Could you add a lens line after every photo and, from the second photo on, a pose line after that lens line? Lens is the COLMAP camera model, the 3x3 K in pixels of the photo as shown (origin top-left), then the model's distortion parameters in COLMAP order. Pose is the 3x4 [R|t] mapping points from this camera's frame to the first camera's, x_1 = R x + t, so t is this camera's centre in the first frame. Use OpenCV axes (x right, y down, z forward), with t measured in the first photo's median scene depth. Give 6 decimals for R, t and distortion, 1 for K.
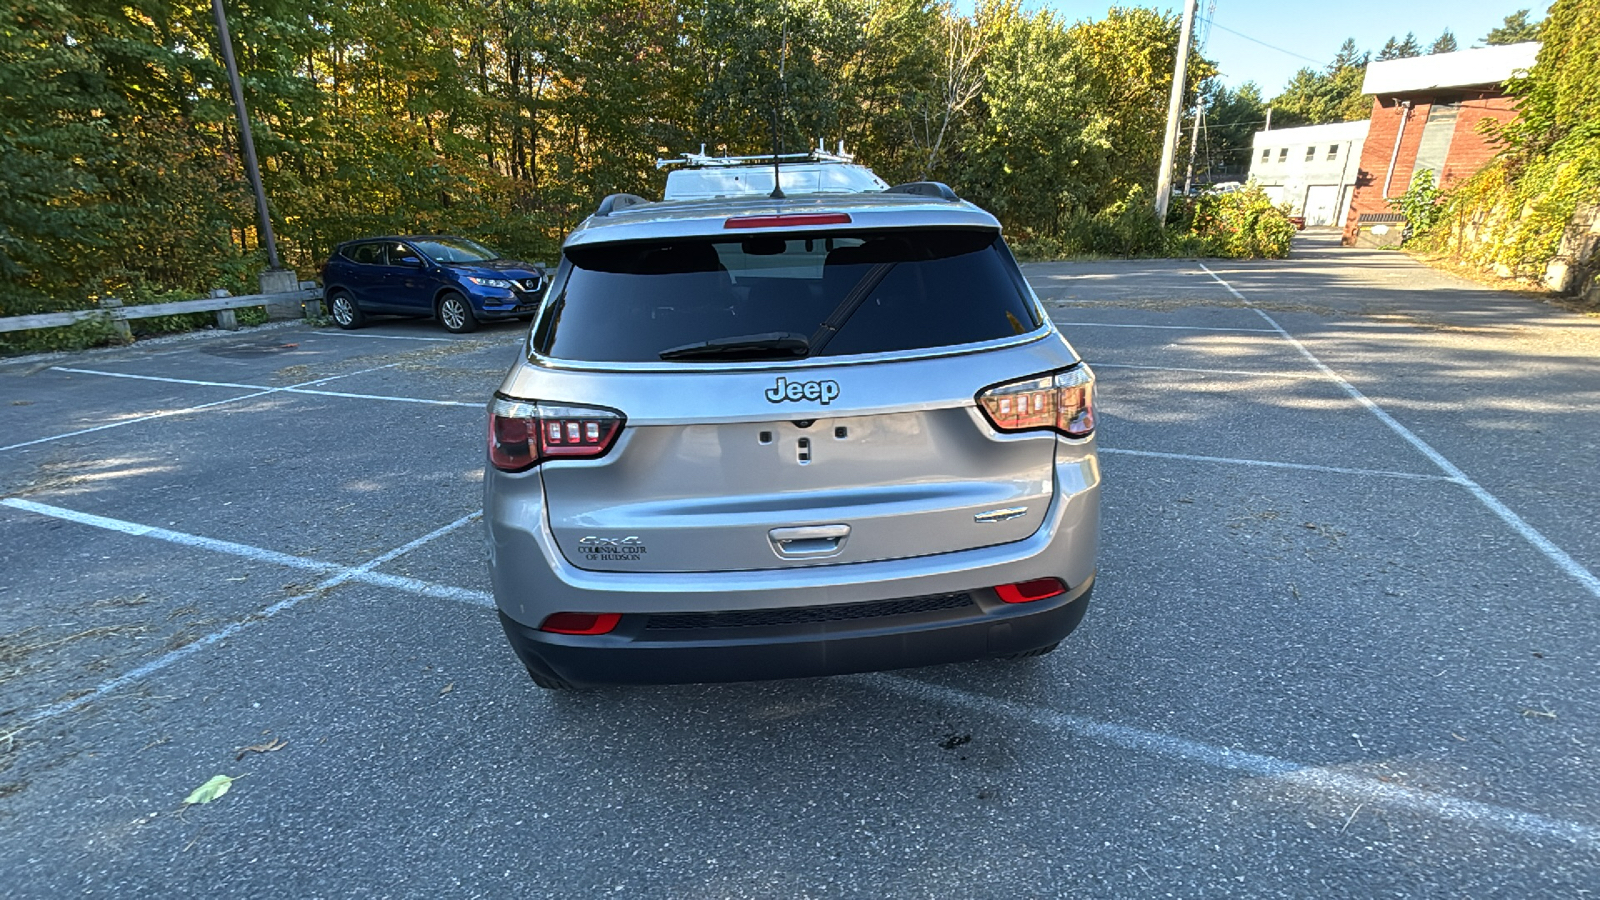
lens RADIAL K [[744.0, 0, 799.3], [0, 744.0, 451.3], [0, 0, 1]] dist [-0.005850, 0.004408]
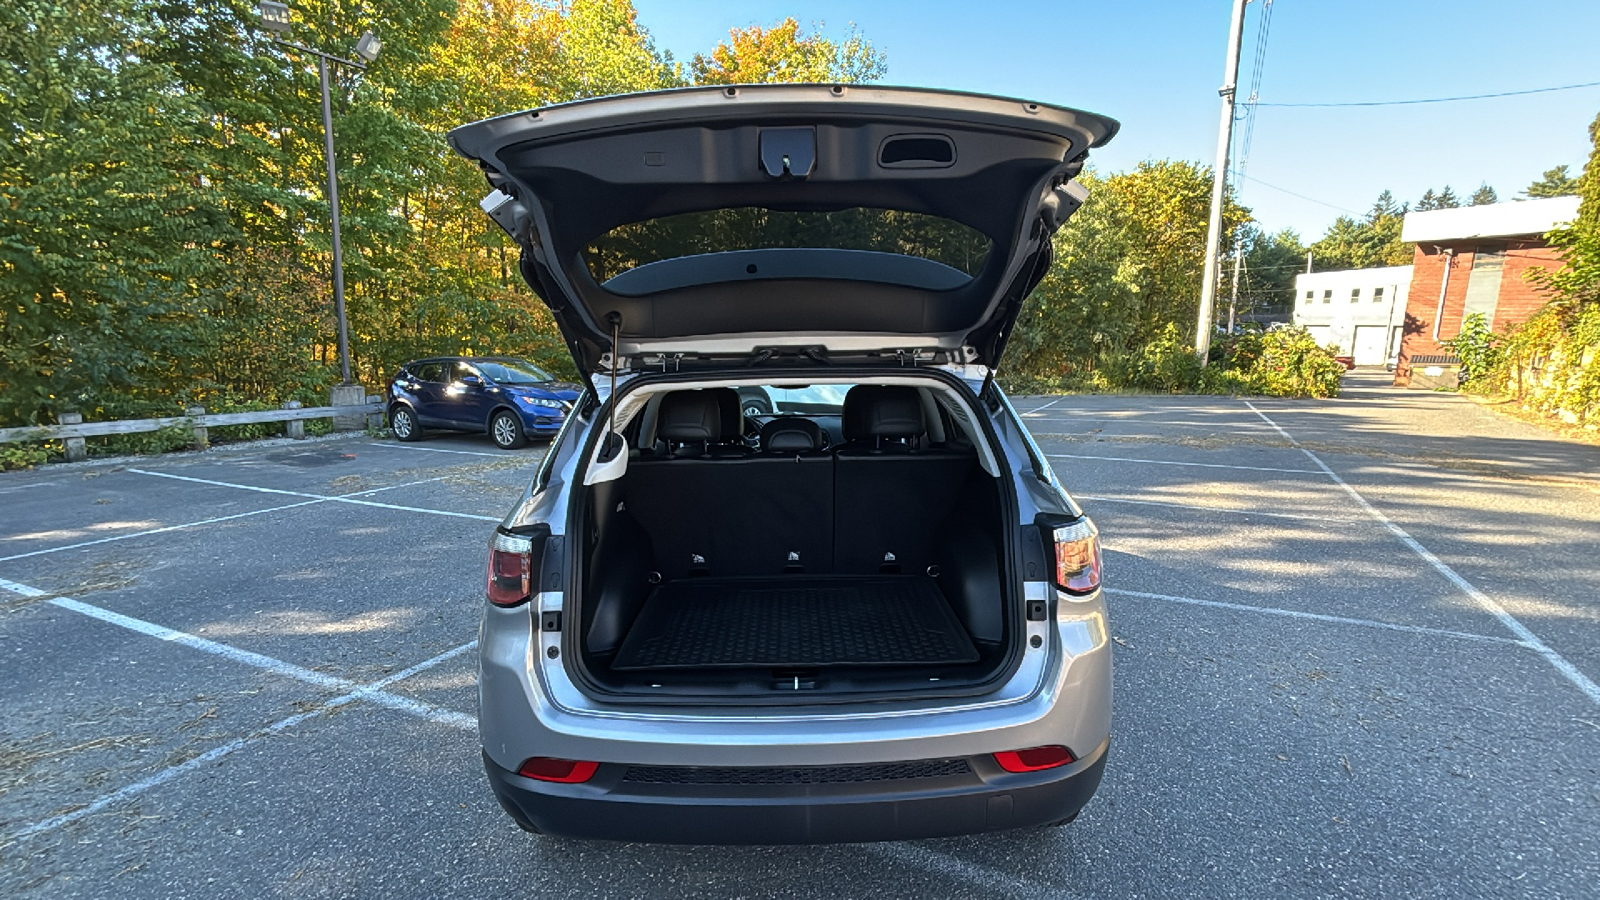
lens RADIAL K [[744.0, 0, 798.4], [0, 744.0, 453.5], [0, 0, 1]] dist [-0.005850, 0.004408]
pose [[0.997747, 0.030465, -0.059778, 0.008704], [-0.039606, 0.986604, -0.158250, -0.004628], [0.054156, 0.160261, 0.985588, 0.000033]]
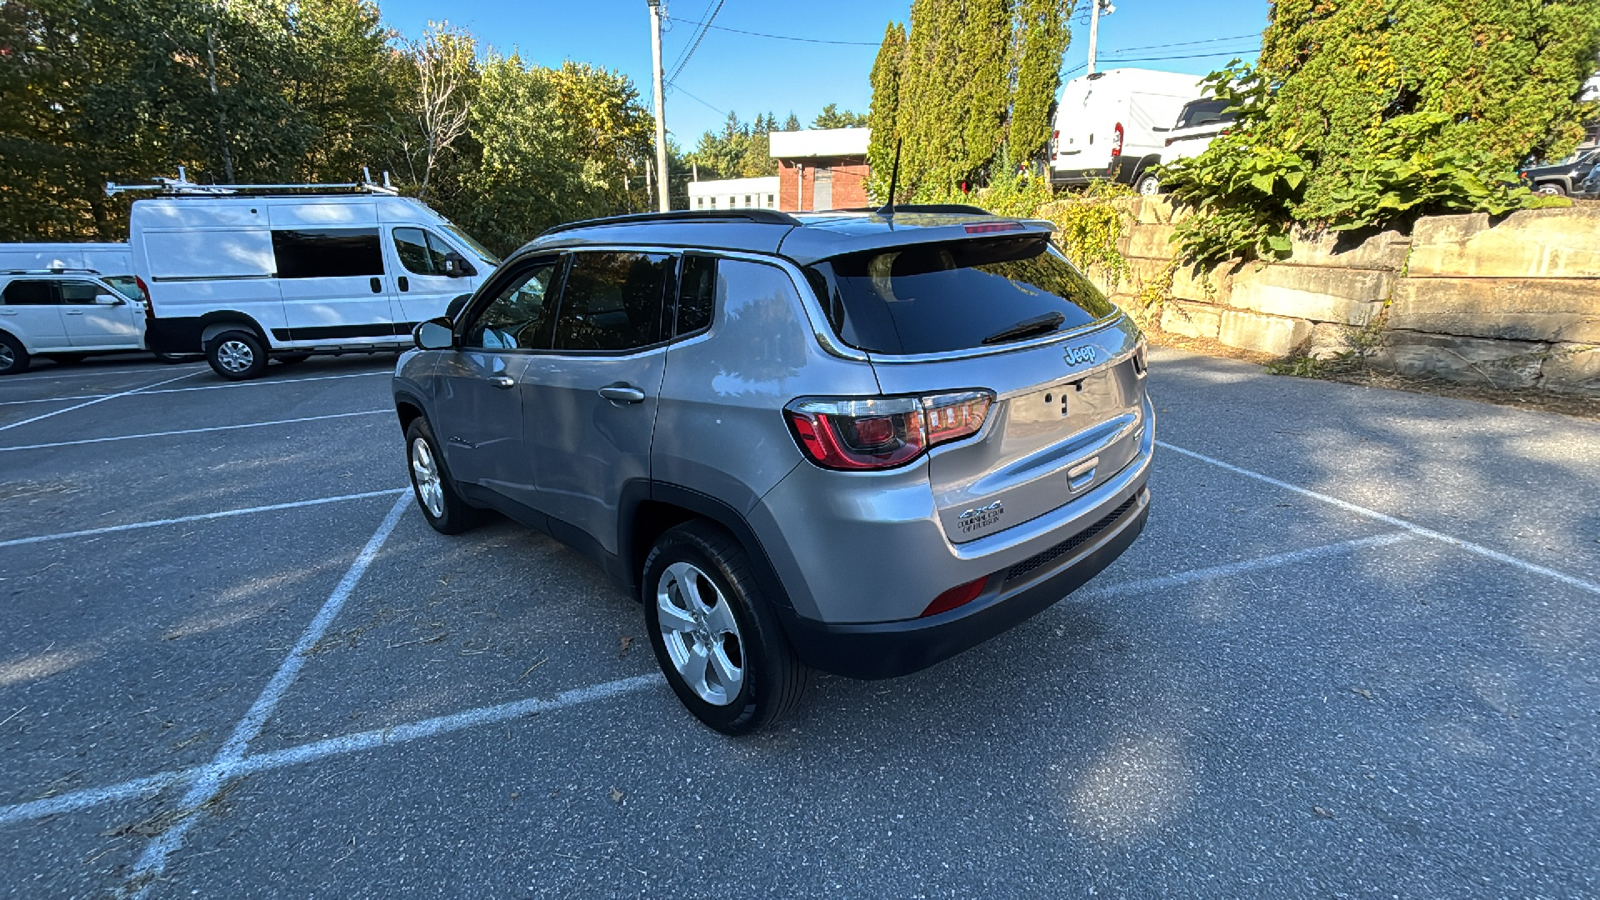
lens RADIAL K [[744.0, 0, 802.8], [0, 744.0, 454.2], [0, 0, 1]] dist [-0.005850, 0.004408]
pose [[0.779321, -0.177433, 0.600980, -0.157496], [0.205928, 0.978324, 0.021803, -0.005660], [-0.591822, 0.106767, 0.798967, 0.037499]]
